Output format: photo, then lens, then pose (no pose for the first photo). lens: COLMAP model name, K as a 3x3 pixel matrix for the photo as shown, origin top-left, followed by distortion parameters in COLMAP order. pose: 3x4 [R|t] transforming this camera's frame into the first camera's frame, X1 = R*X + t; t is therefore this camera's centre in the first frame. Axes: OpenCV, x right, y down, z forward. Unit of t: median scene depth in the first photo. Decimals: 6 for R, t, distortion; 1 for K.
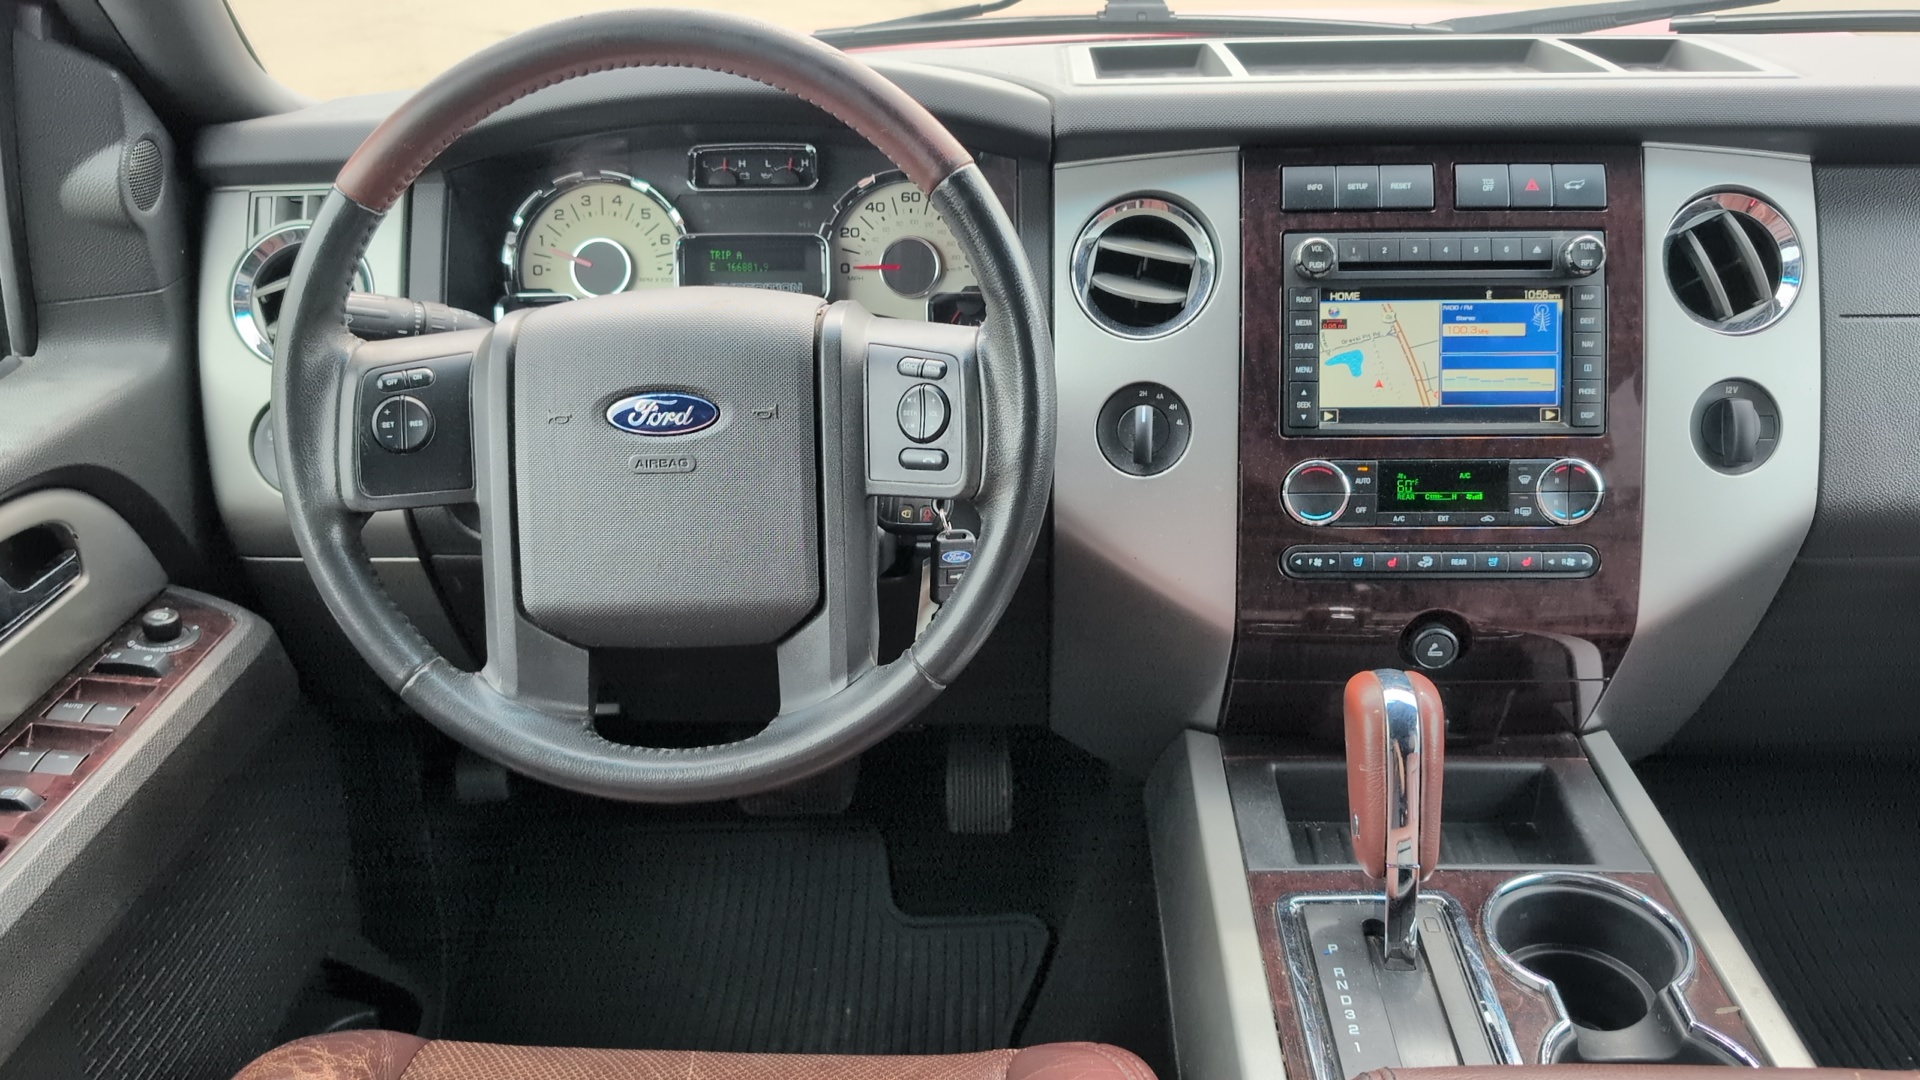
lens RADIAL K [[1669.2, 0, 938.3], [0, 1669.2, 540.1], [0, 0, 1]] dist [0.014074, -0.030701]
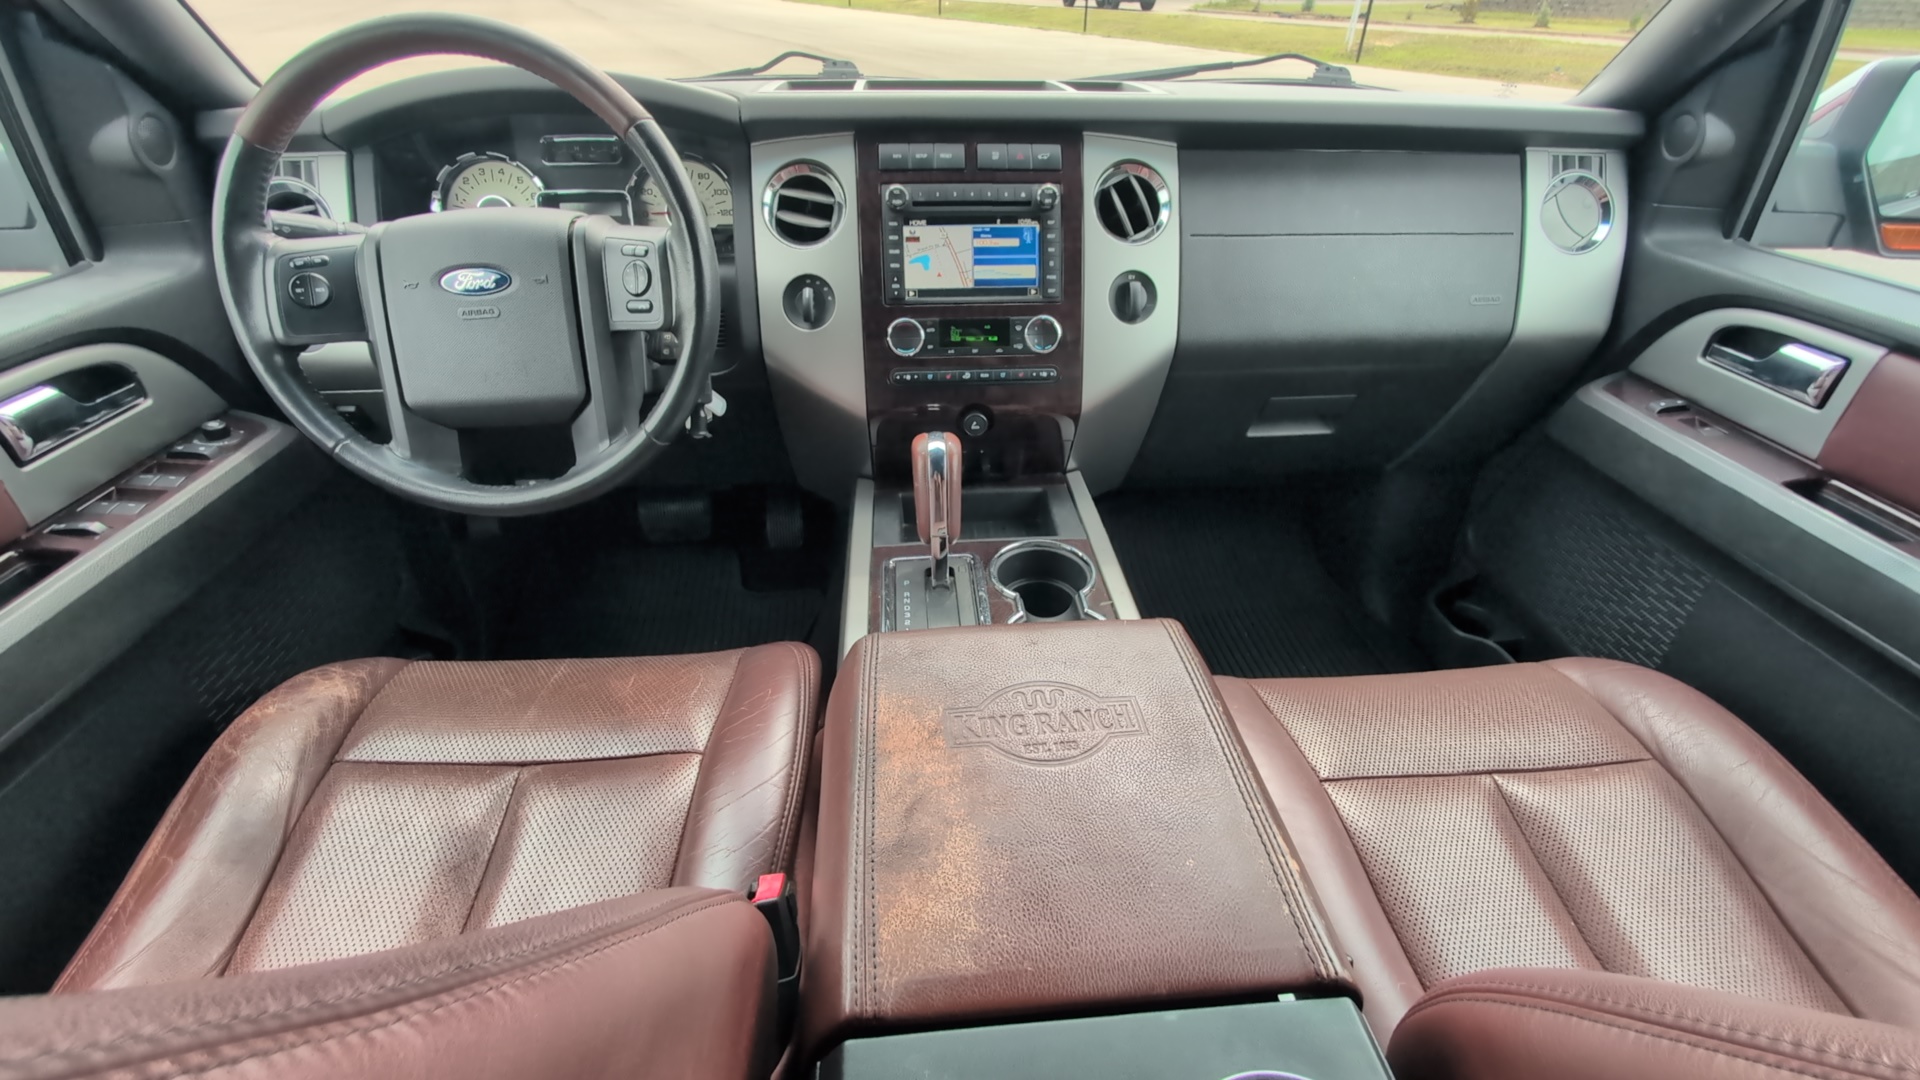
lens RADIAL K [[844.4, 0, 964.8], [0, 844.4, 554.8], [0, 0, 1]] dist [-0.002867, -0.000380]
pose [[0.992375, -0.043015, 0.115505, 0.175259], [0.024727, 0.987553, 0.155330, 0.062781], [-0.120749, -0.151290, 0.981087, 0.070159]]
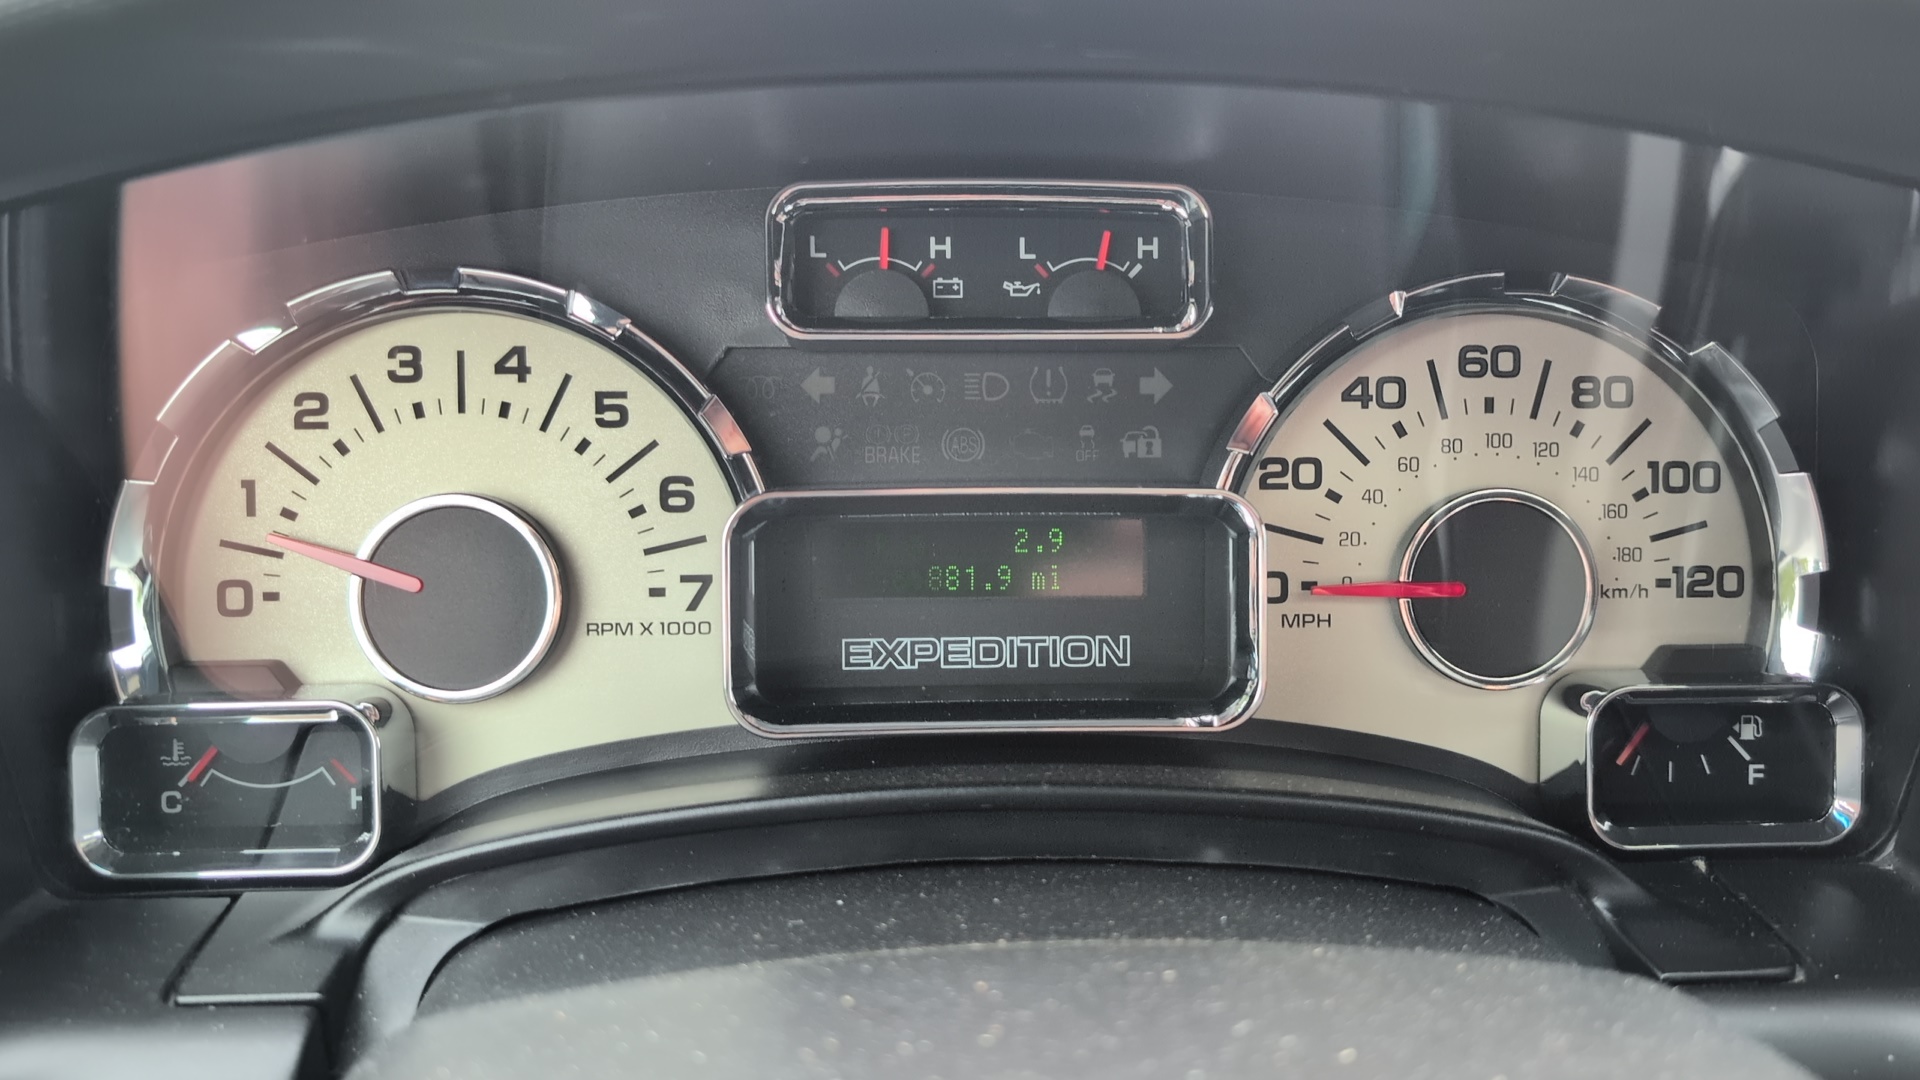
lens RADIAL K [[1669.2, 0, 946.4], [0, 1669.2, 522.9], [0, 0, 1]] dist [0.014074, -0.030701]
pose [[0.994659, -0.002063, 0.103193, -0.167801], [0.006745, 0.998962, -0.045041, -0.184865], [-0.102993, 0.045497, 0.993641, 0.801392]]
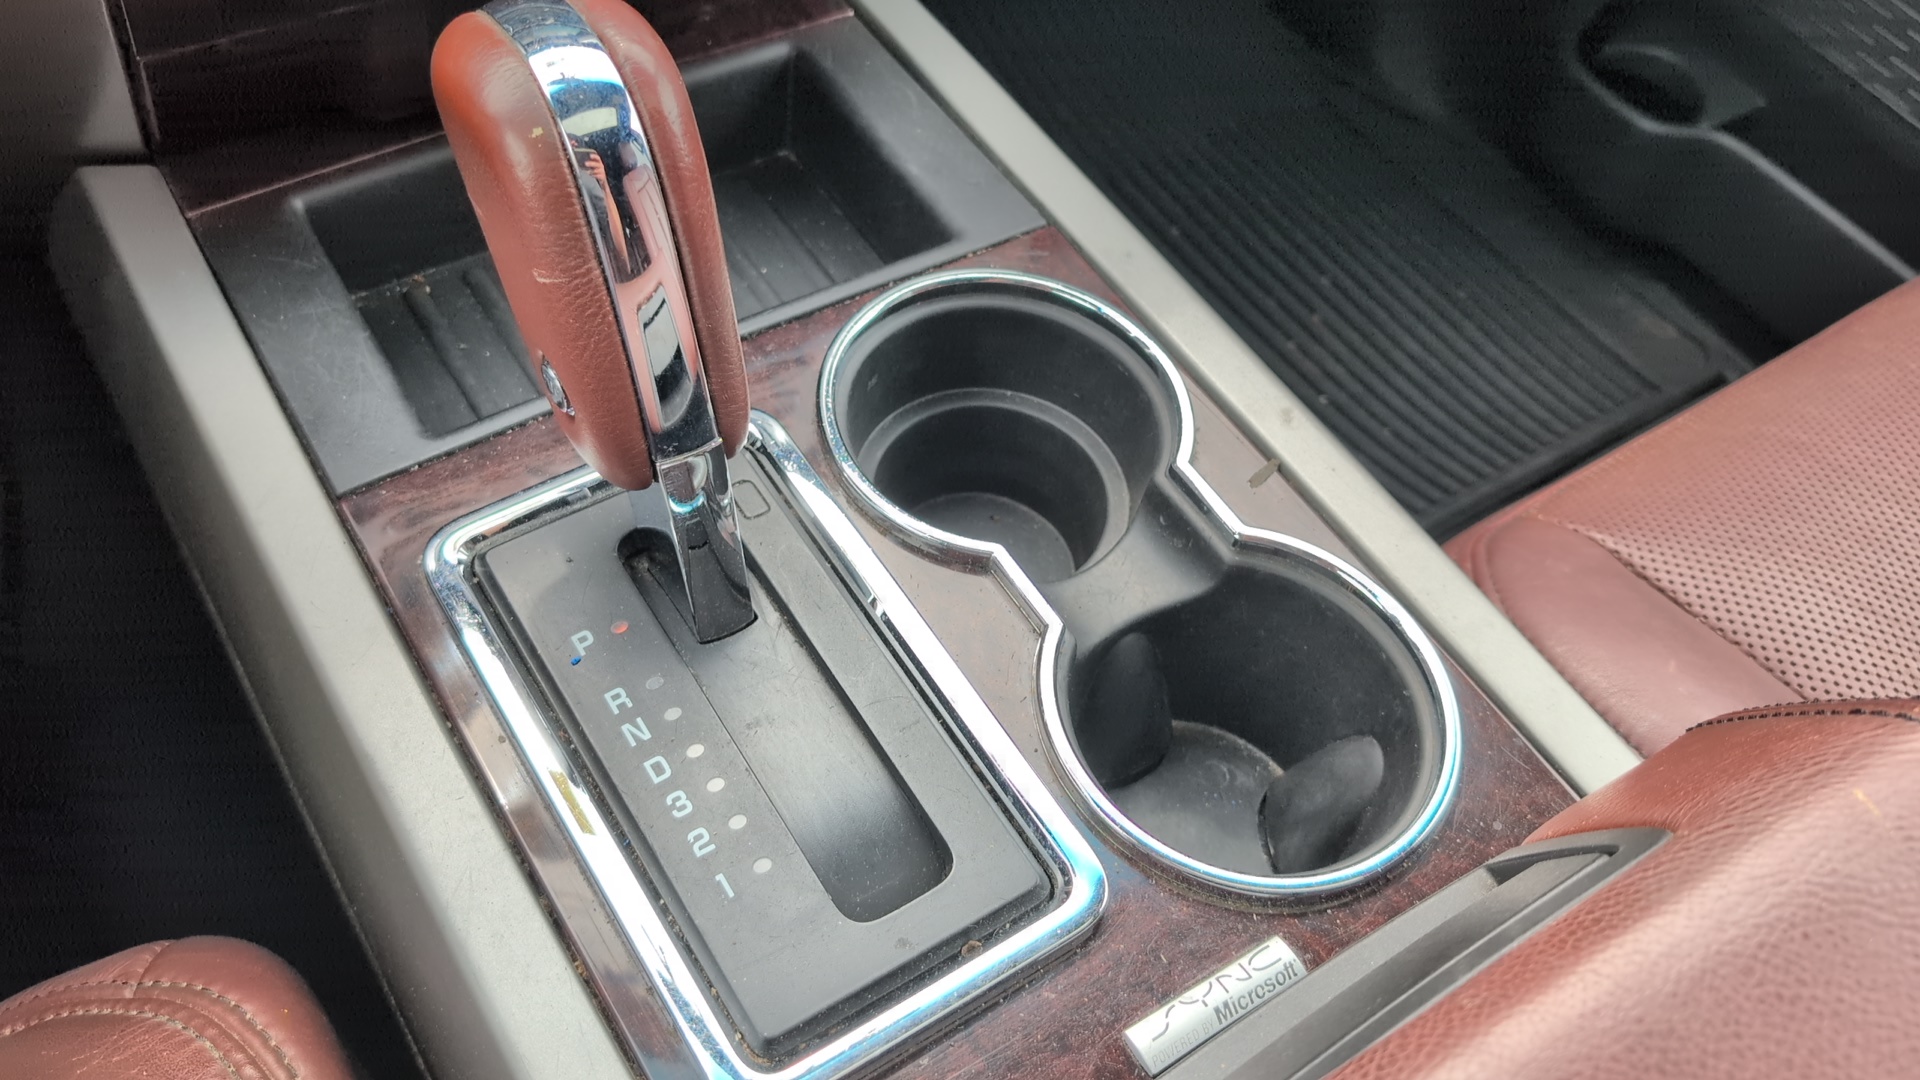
lens RADIAL K [[1669.2, 0, 953.0], [0, 1669.2, 536.5], [0, 0, 1]] dist [0.014074, -0.030701]
pose [[0.811718, -0.396191, 0.429124, 0.120239], [0.133773, 0.841324, 0.523716, -0.007491], [-0.568524, -0.367704, 0.735917, 0.556594]]
